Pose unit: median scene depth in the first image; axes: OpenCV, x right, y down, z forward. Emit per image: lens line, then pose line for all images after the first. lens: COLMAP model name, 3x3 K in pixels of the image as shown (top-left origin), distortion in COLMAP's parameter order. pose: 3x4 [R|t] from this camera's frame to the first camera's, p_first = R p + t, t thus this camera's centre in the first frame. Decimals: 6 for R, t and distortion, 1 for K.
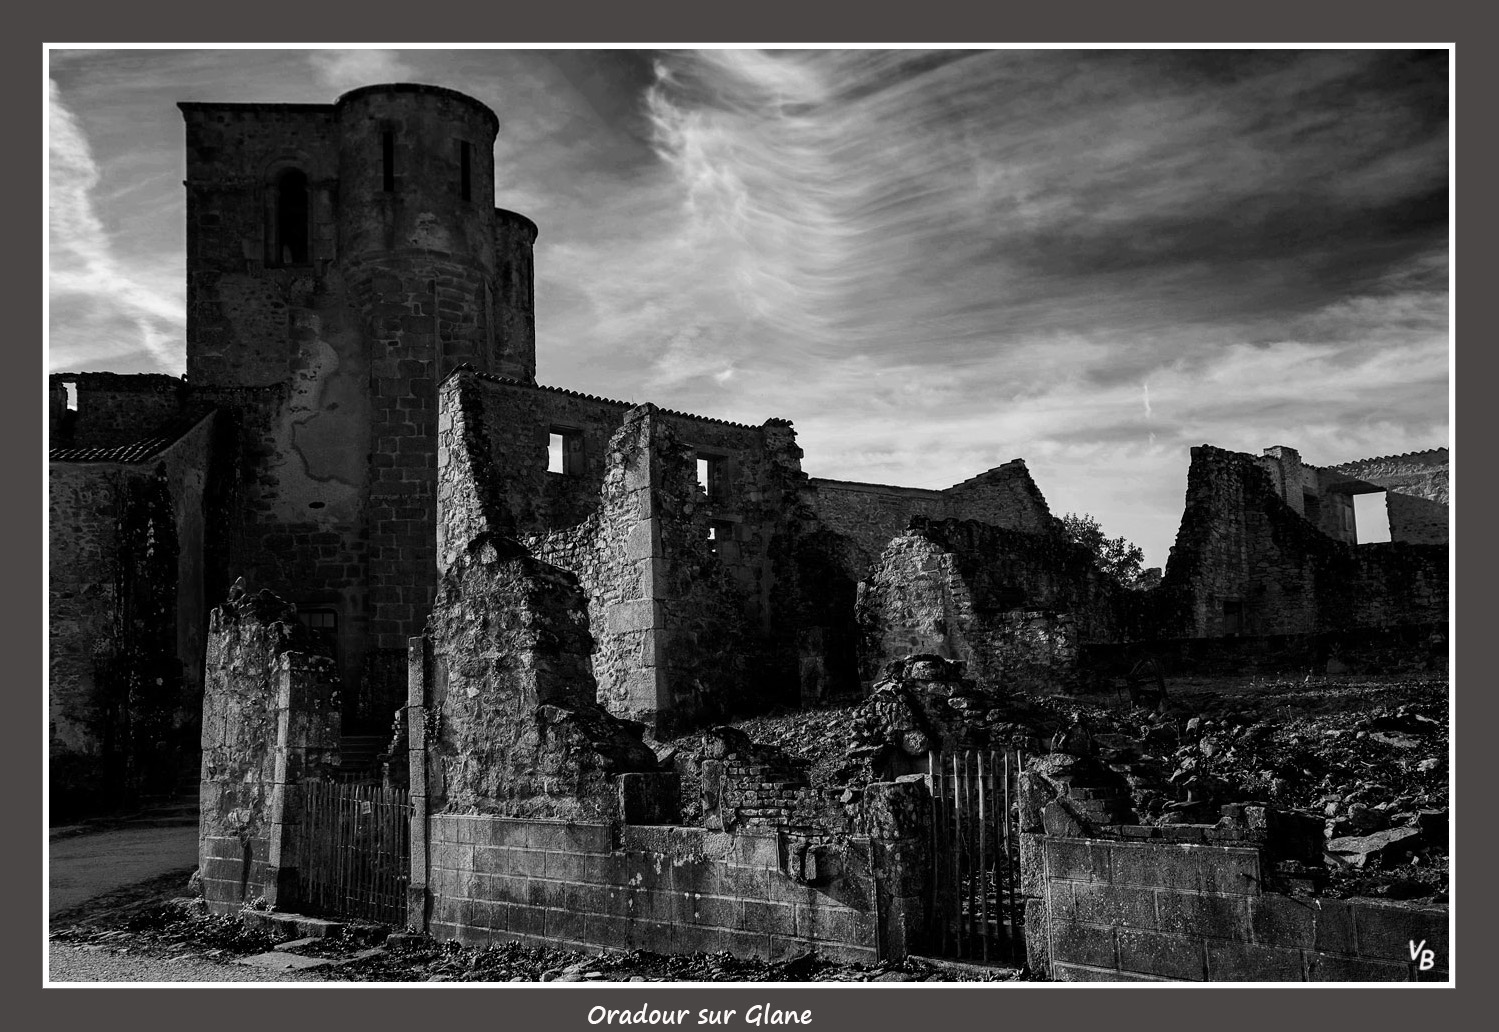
lens RADIAL K [[1903.0, 0, 749.5], [0, 1903.0, 516.0], [0, 0, 1]] dist [0.419100, 0.003200]
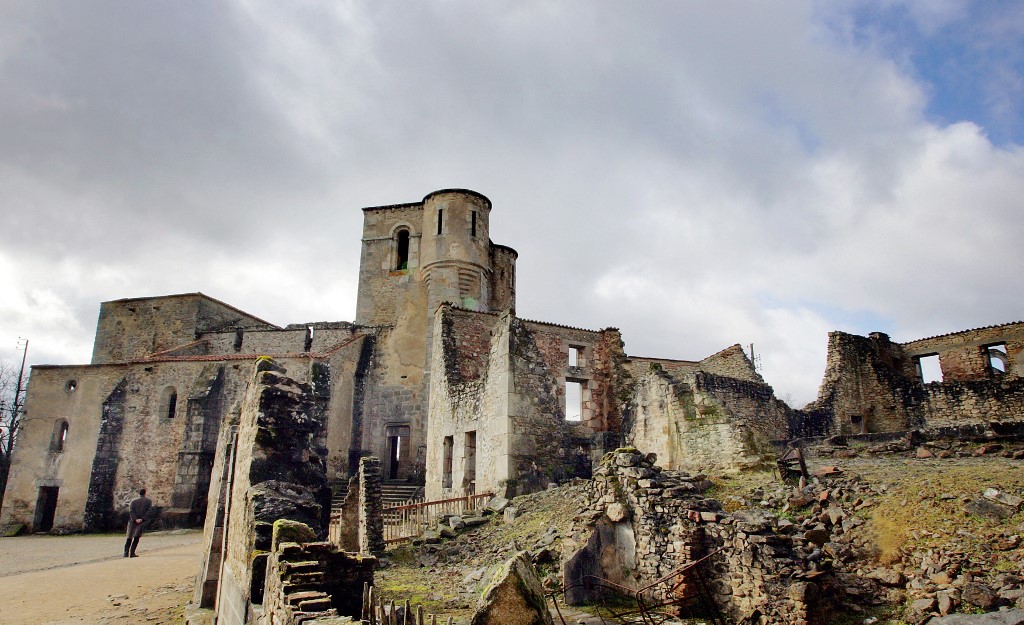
lens RADIAL K [[740.0, 0, 512.0], [0, 740.0, 312.5], [0, 0, 1]] dist [0.002780, 0.006330]
pose [[0.980908, -0.034279, -0.191428, 0.054210], [0.013363, 0.993897, -0.109500, 0.014819], [0.194013, 0.104851, 0.975380, 0.203533]]
